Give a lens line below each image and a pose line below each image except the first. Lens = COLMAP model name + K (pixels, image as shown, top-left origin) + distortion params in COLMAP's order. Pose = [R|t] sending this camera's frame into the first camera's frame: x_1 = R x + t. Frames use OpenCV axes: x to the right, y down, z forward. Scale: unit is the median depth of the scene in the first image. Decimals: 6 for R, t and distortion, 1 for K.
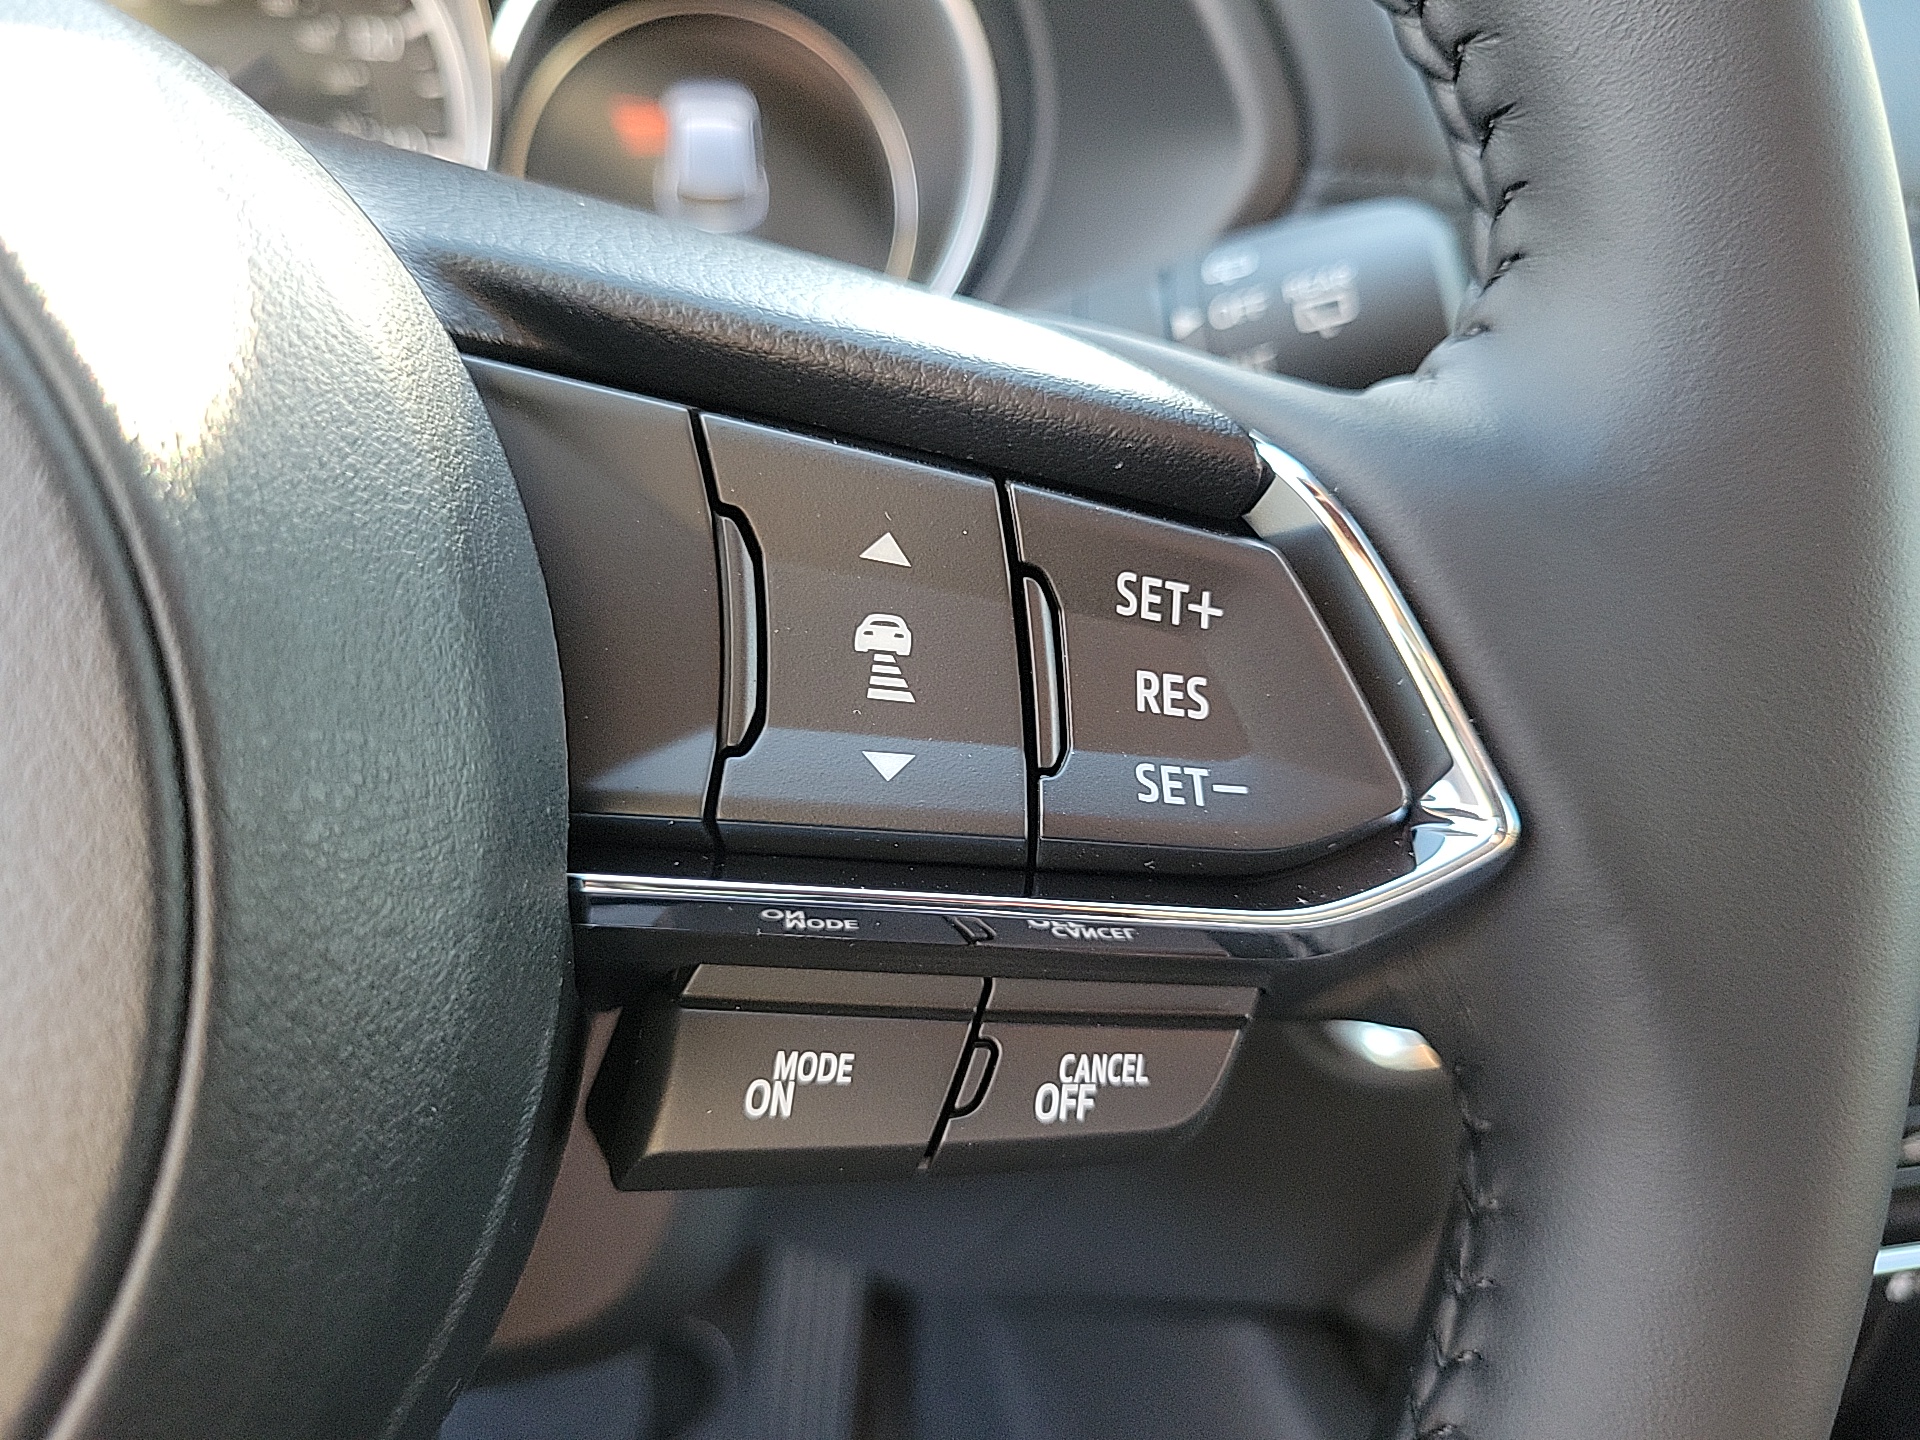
lens RADIAL K [[1493.7, 0, 957.8], [0, 1493.7, 712.9], [0, 0, 1]] dist [0.013257, -0.000679]
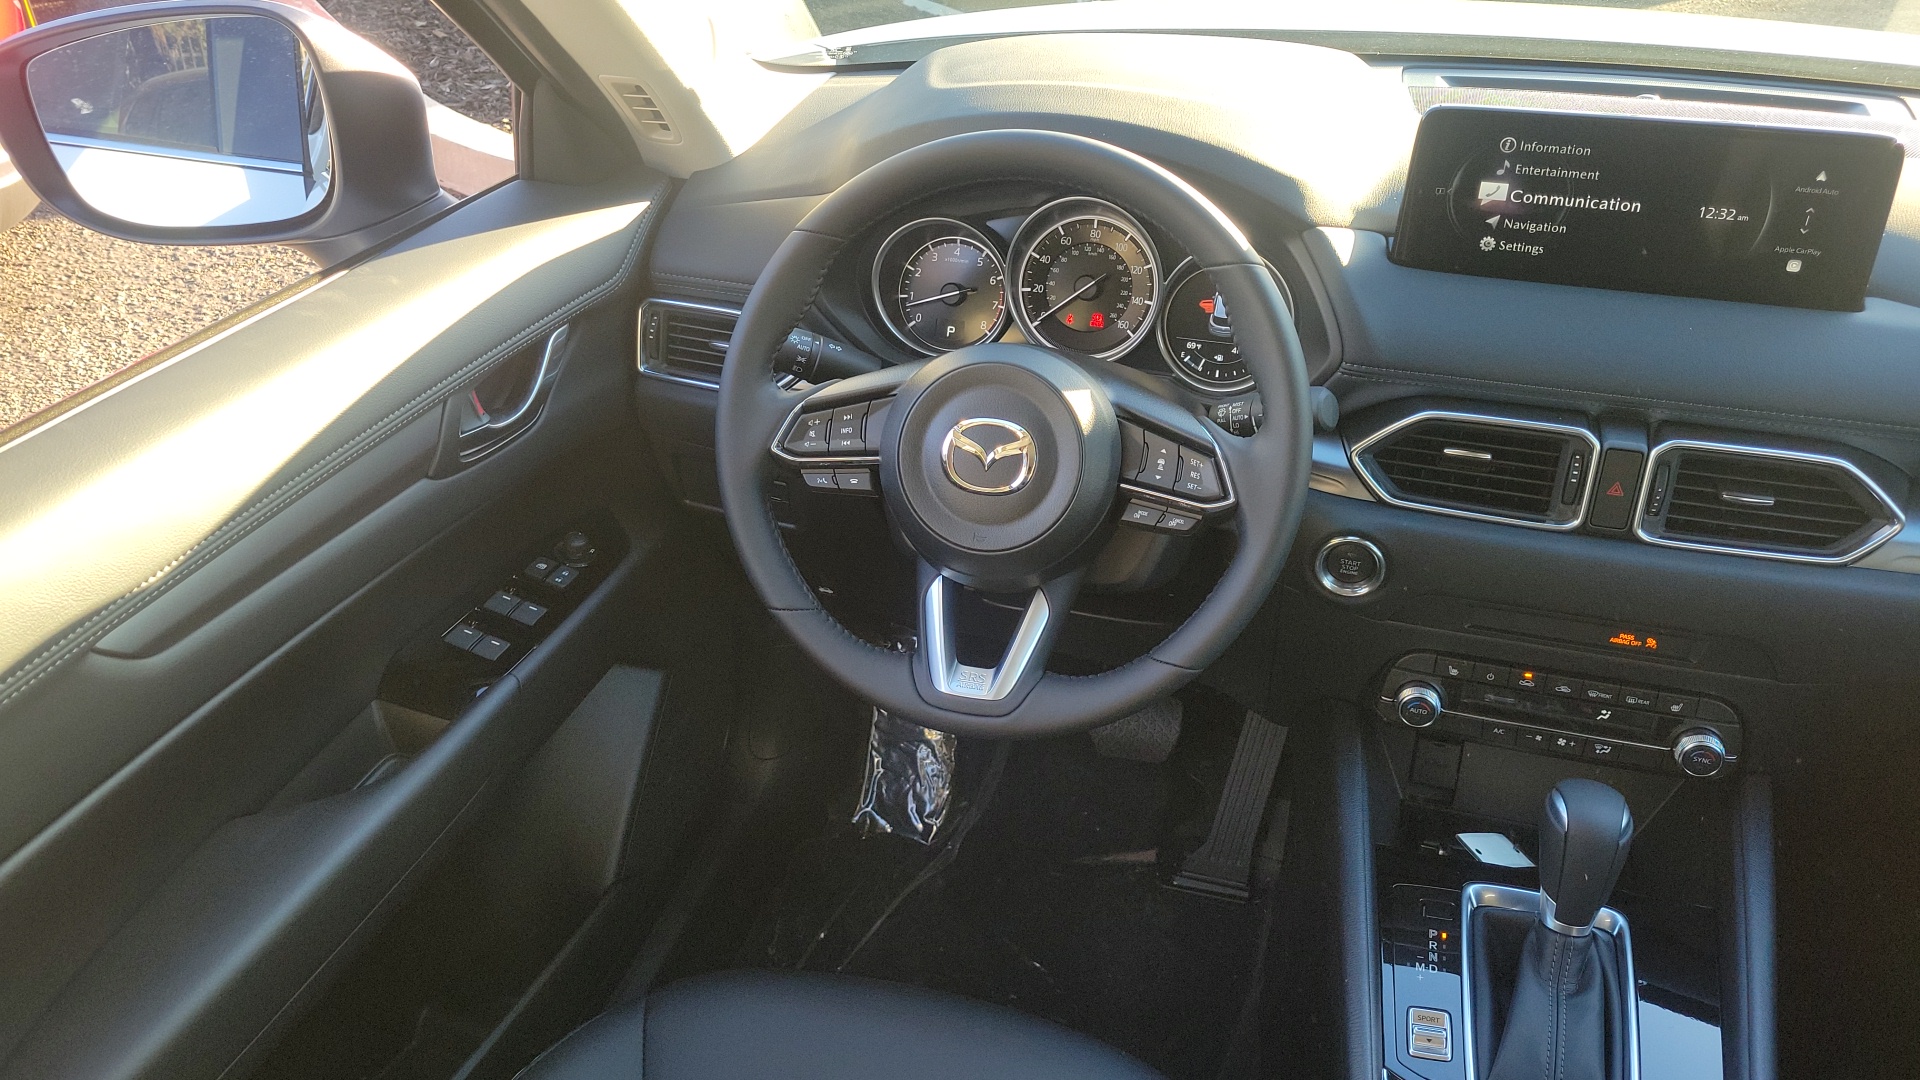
lens RADIAL K [[1461.1, 0, 950.6], [0, 1461.1, 542.2], [0, 0, 1]] dist [0.042209, -0.022909]
pose [[0.880989, 0.194367, -0.431371, 2.387522], [-0.173960, 0.980928, 0.086707, -0.108609], [0.439997, -0.001347, 0.897998, -6.439917]]
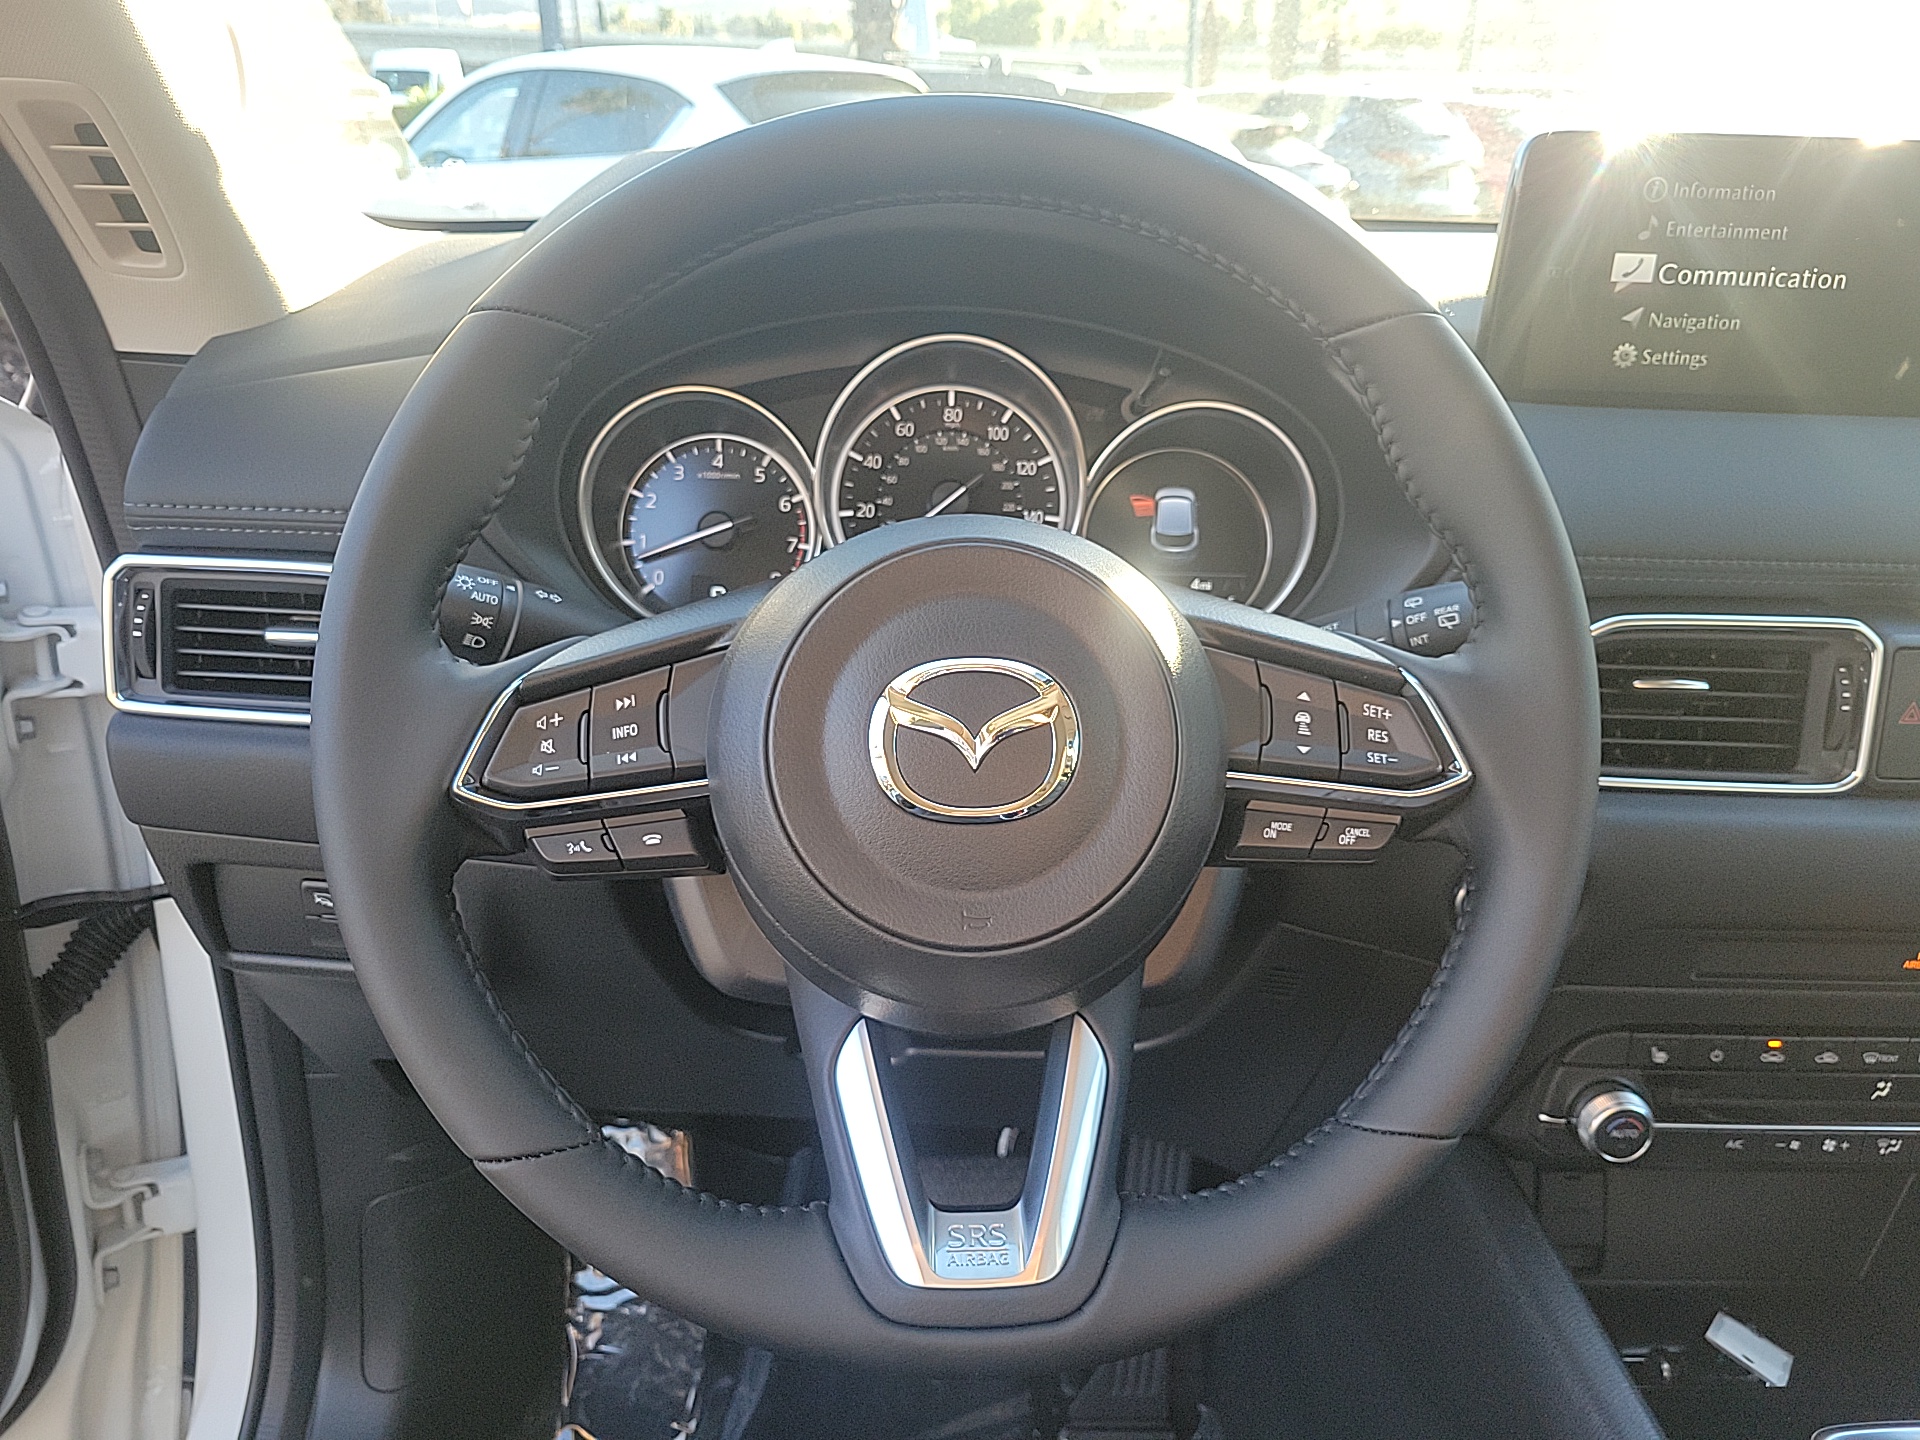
lens RADIAL K [[1493.7, 0, 971.3], [0, 1493.7, 707.5], [0, 0, 1]] dist [0.013257, -0.000679]
pose [[0.985512, 0.035583, -0.165832, -0.257261], [-0.055758, 0.991371, -0.118637, 0.434727], [0.160179, 0.126165, 0.978992, -2.986382]]
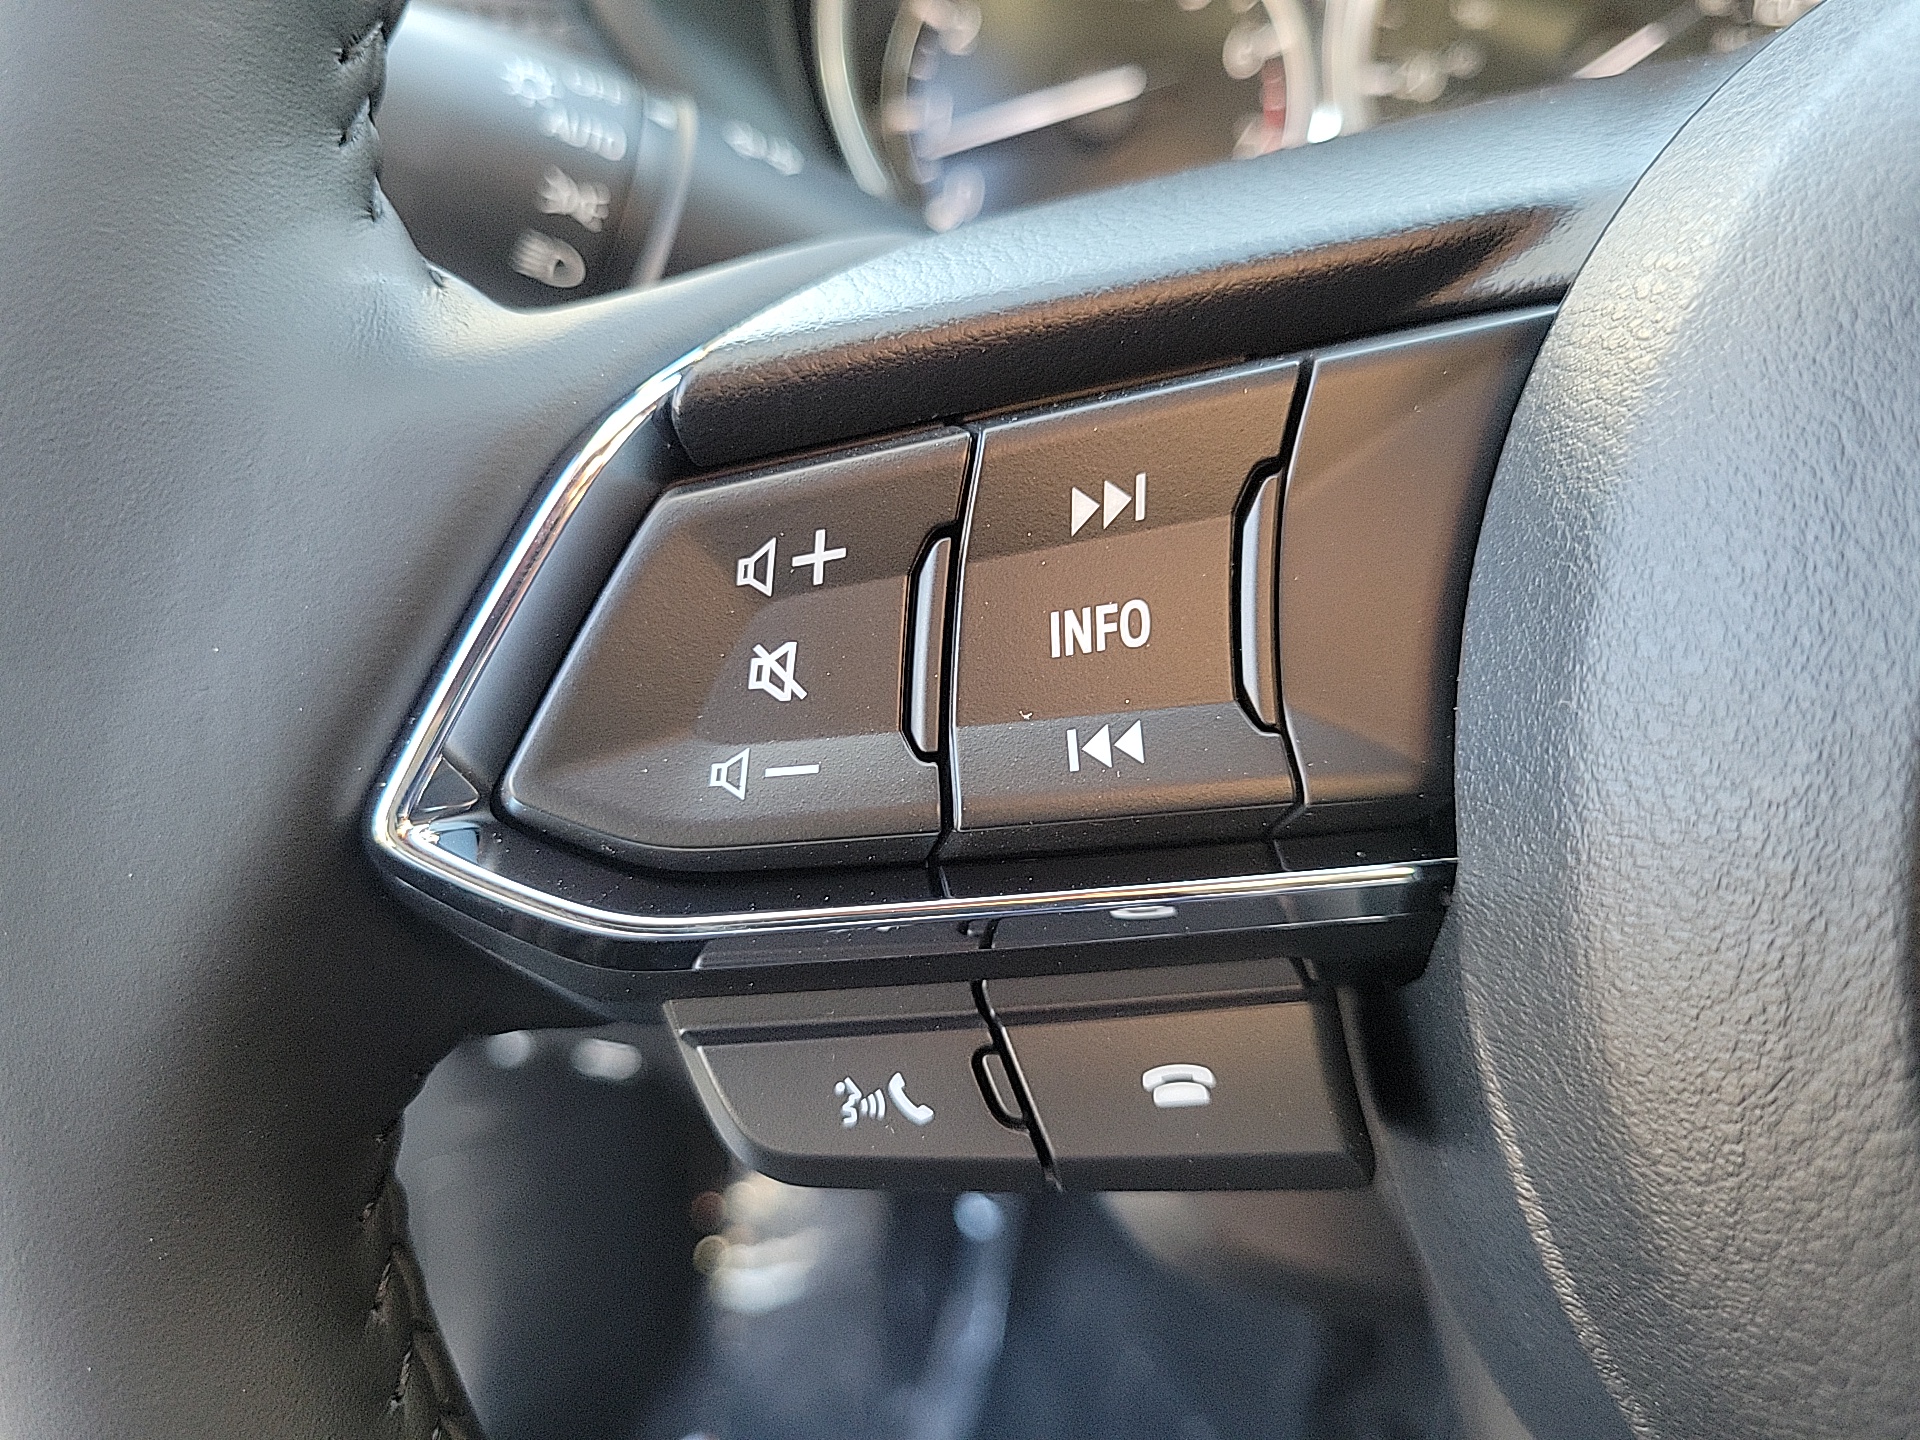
lens RADIAL K [[1493.7, 0, 954.1], [0, 1493.7, 733.3], [0, 0, 1]] dist [0.013257, -0.000679]
pose [[0.954295, 0.155188, -0.255415, -1.613940], [-0.142468, 0.987482, 0.067690, 0.103646], [0.262723, -0.028207, 0.964459, -0.251020]]
